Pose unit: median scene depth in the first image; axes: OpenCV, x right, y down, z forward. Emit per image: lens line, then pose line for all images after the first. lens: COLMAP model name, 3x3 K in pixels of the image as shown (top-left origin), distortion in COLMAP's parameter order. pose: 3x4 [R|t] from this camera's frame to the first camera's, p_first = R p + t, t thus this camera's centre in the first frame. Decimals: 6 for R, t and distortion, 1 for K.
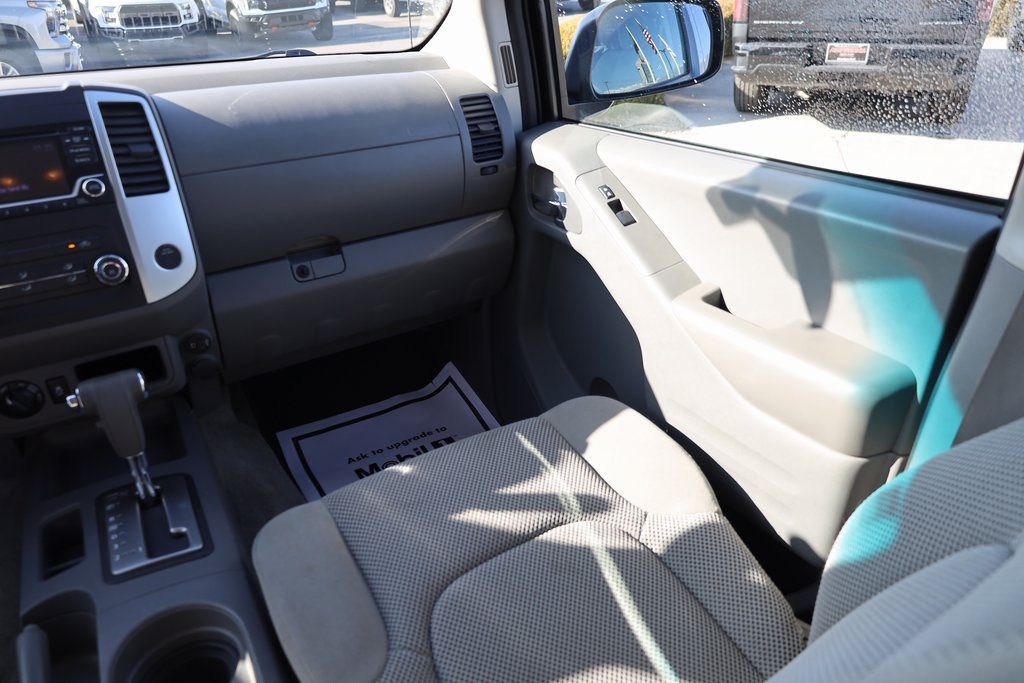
lens RADIAL K [[701.2, 0, 512.0], [0, 701.2, 341.5], [0, 0, 1]] dist [-0.010938, -0.001511]
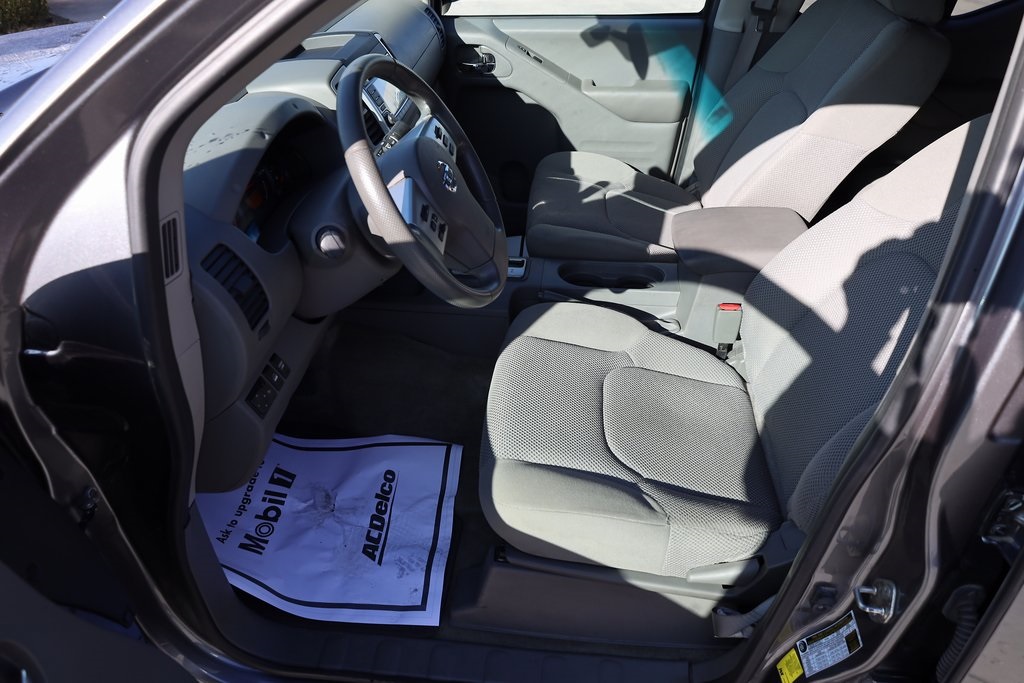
lens RADIAL K [[679.1, 0, 508.4], [0, 679.1, 322.3], [0, 0, 1]] dist [0.033483, -0.000707]
pose [[0.600510, -0.450234, 0.660815, -1.651873], [0.357534, 0.890388, 0.281743, -0.092698], [-0.715232, 0.067074, 0.695661, -0.263510]]
